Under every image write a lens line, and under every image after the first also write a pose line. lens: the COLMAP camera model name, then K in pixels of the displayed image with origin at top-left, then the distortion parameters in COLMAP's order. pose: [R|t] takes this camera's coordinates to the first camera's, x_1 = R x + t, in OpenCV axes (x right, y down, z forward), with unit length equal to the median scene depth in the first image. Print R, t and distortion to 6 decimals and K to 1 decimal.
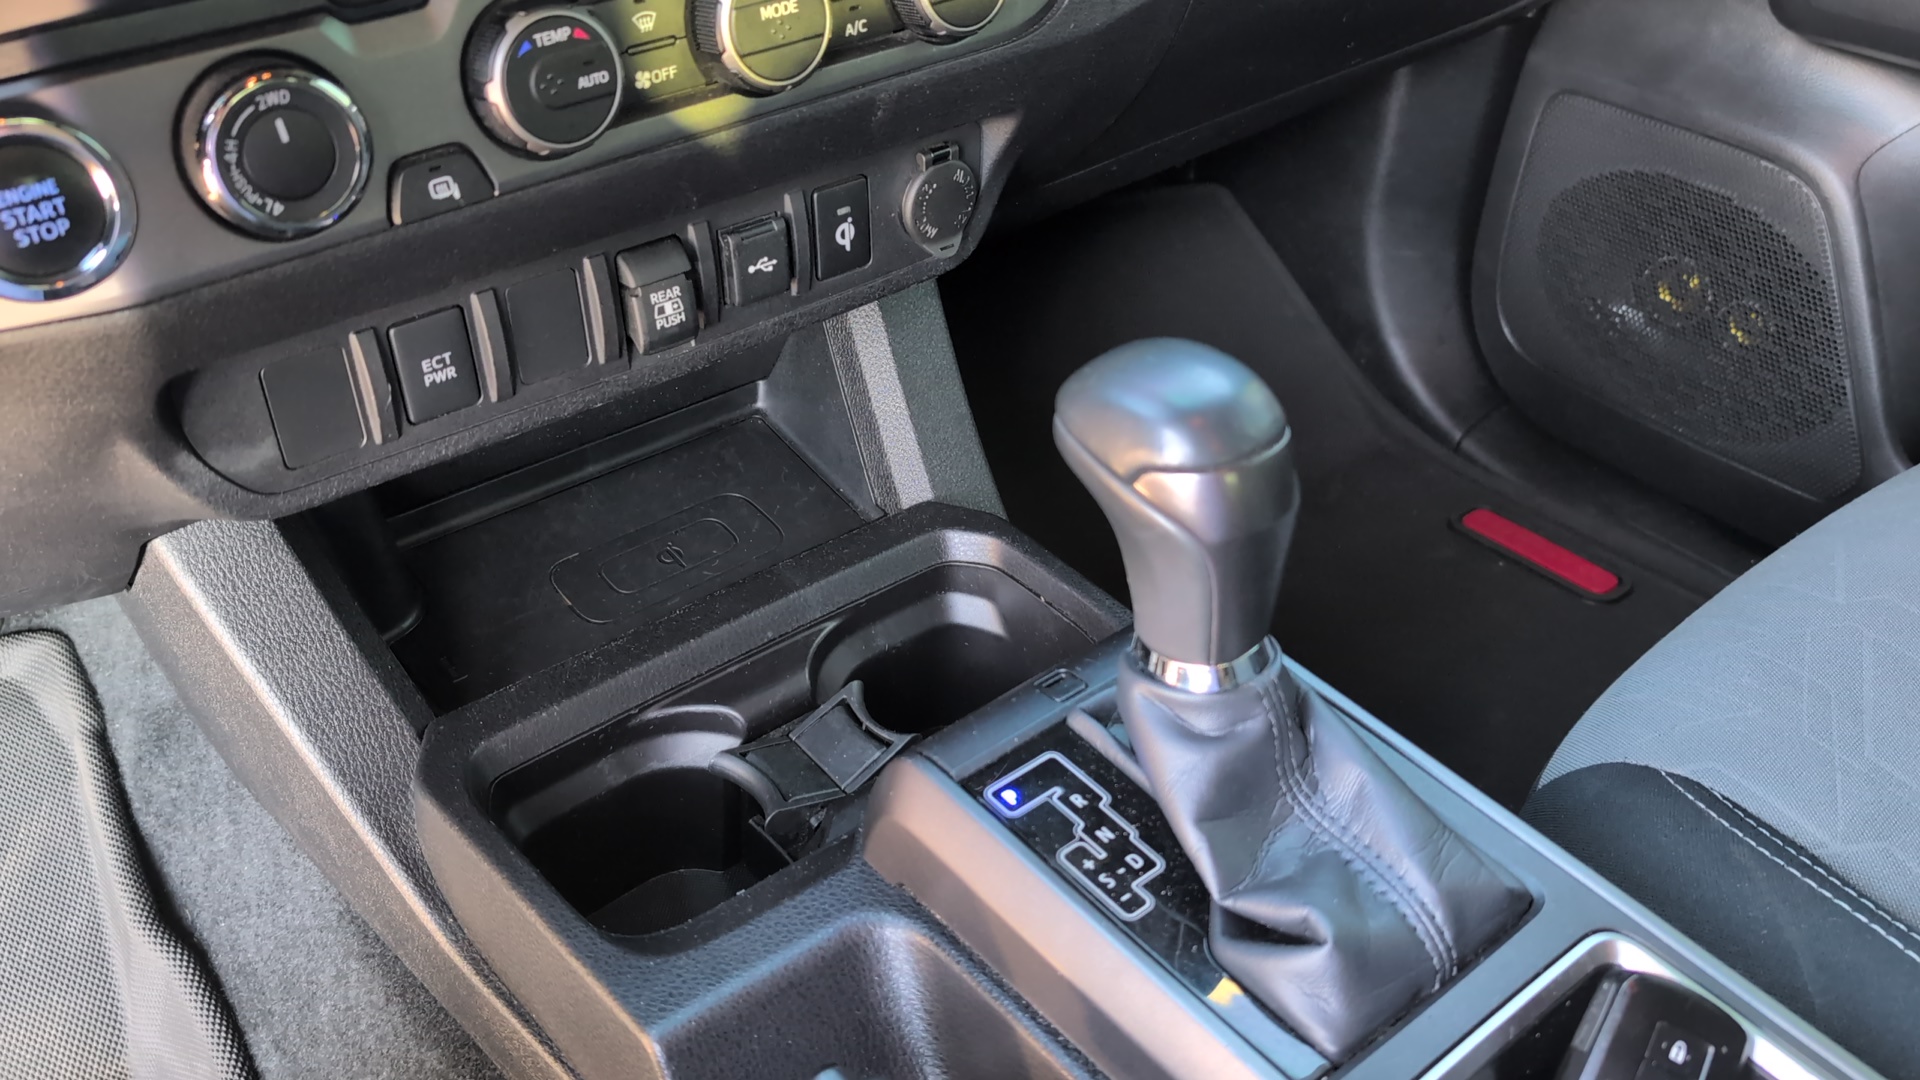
lens RADIAL K [[1617.4, 0, 960.0], [0, 1617.4, 540.0], [0, 0, 1]] dist [0.028656, -0.006207]
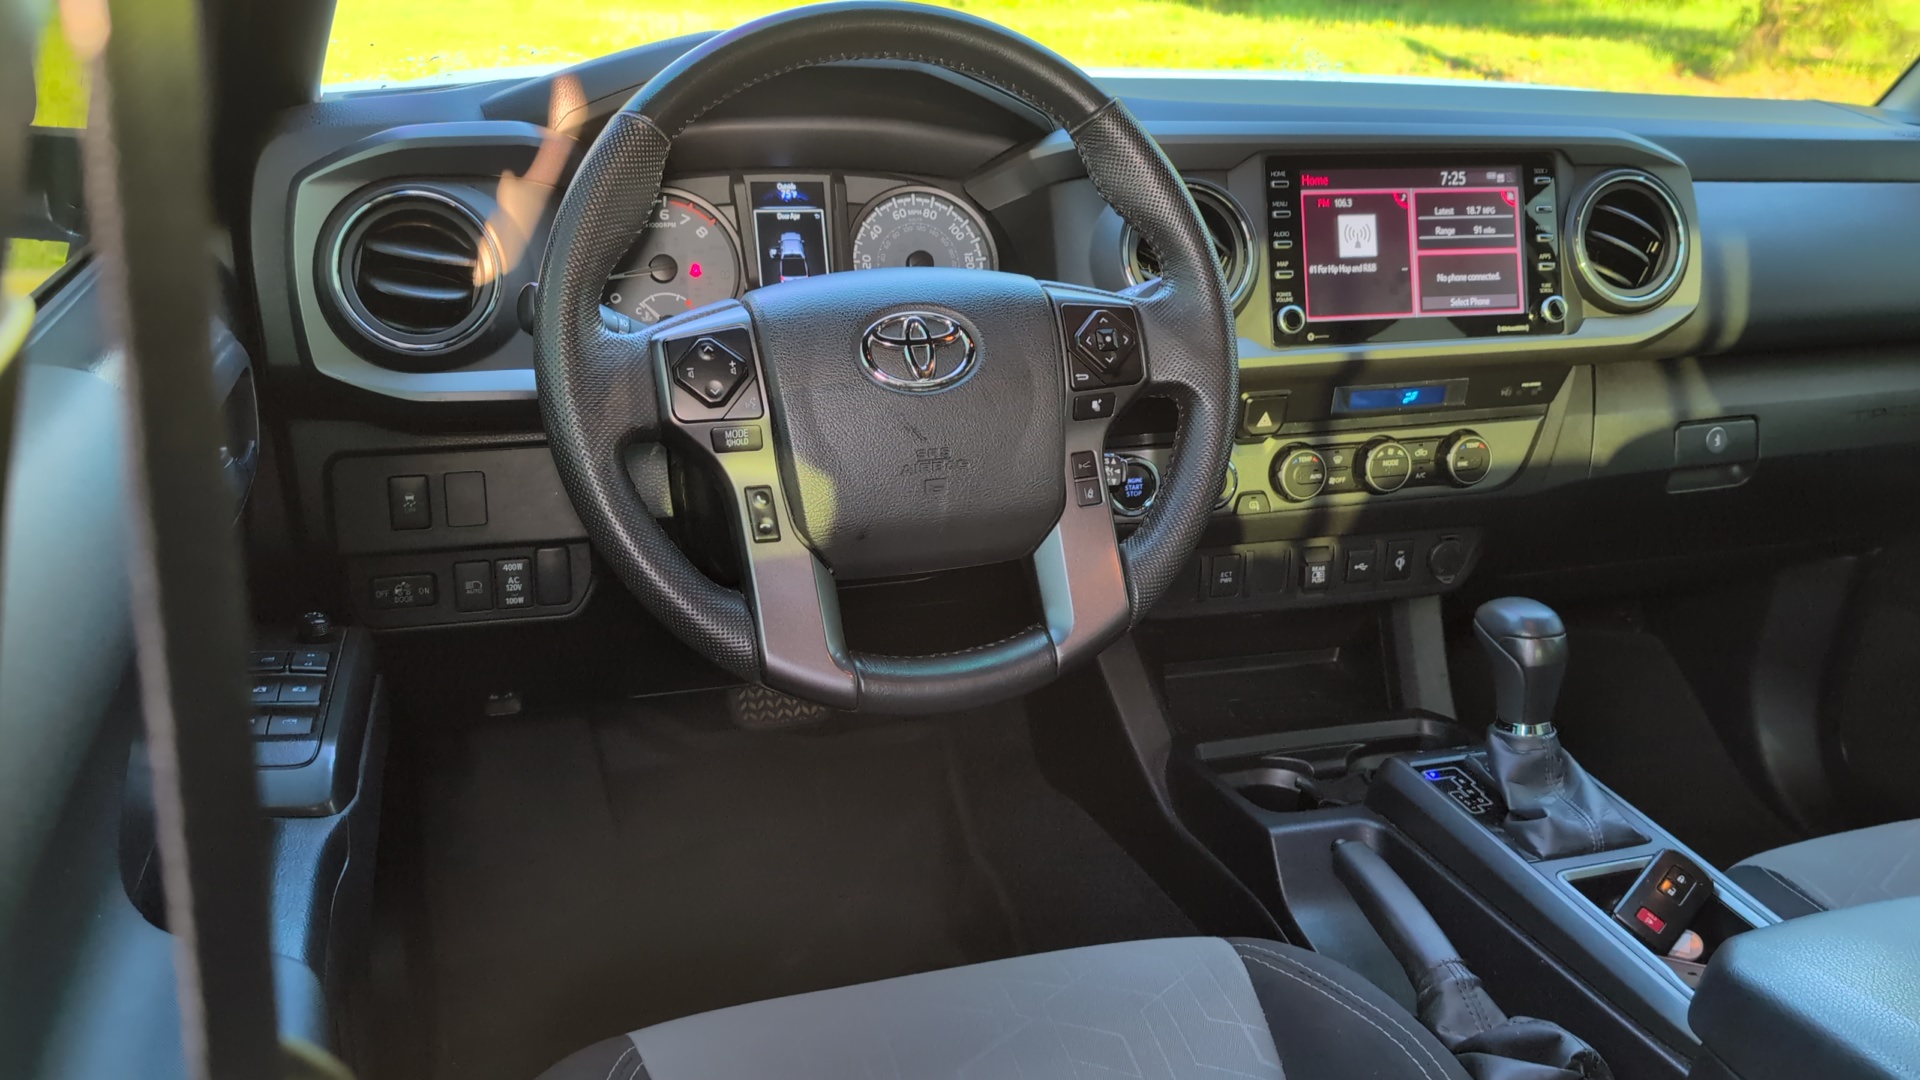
lens RADIAL K [[1613.3, 0, 961.4], [0, 1613.3, 533.3], [0, 0, 1]] dist [0.040879, -0.056464]
pose [[0.933296, 0.152378, -0.325175, 0.105450], [-0.237769, 0.940804, -0.241566, 0.573951], [0.269116, 0.302769, 0.914280, -1.529071]]
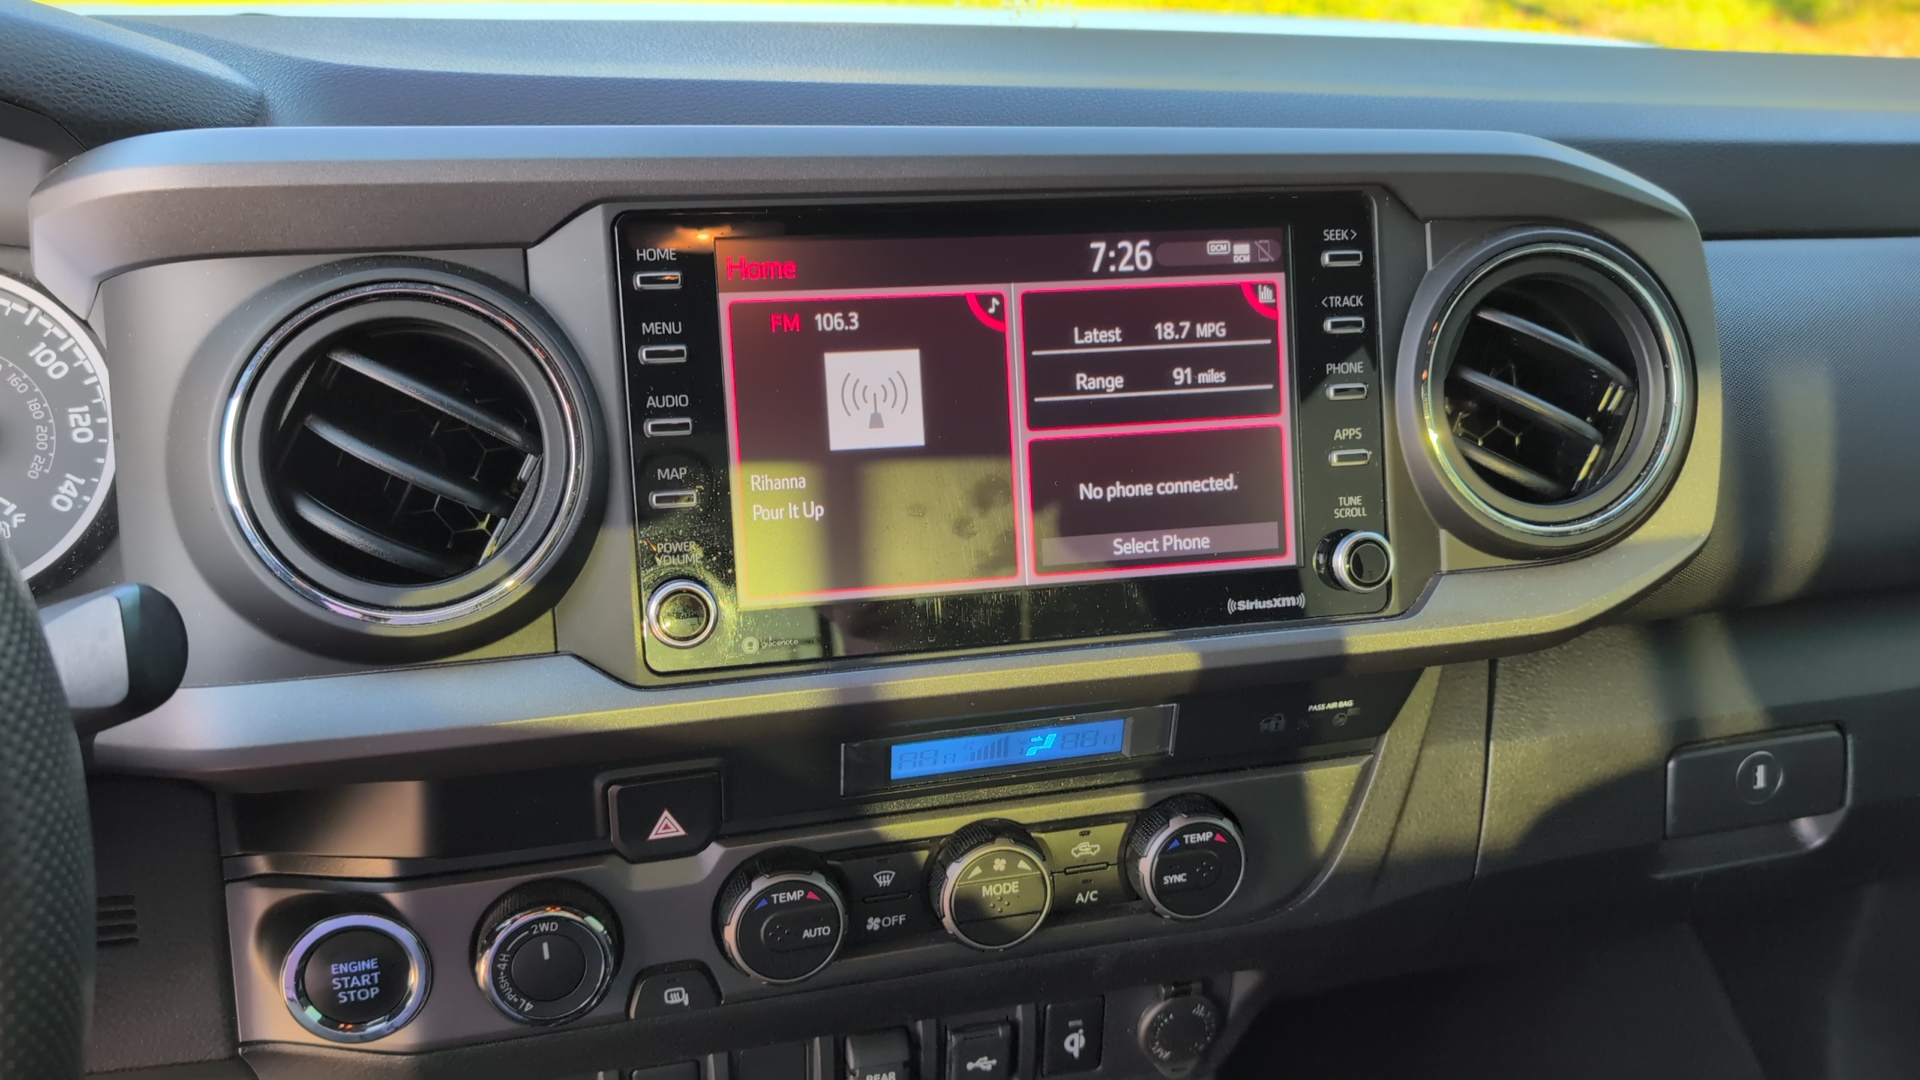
lens RADIAL K [[1613.3, 0, 961.4], [0, 1613.3, 533.3], [0, 0, 1]] dist [0.040879, -0.056464]
pose [[0.916109, 0.169112, -0.363518, 0.240991], [-0.255654, 0.944843, -0.204728, -0.339333], [0.308845, 0.280488, 0.908813, -0.103872]]
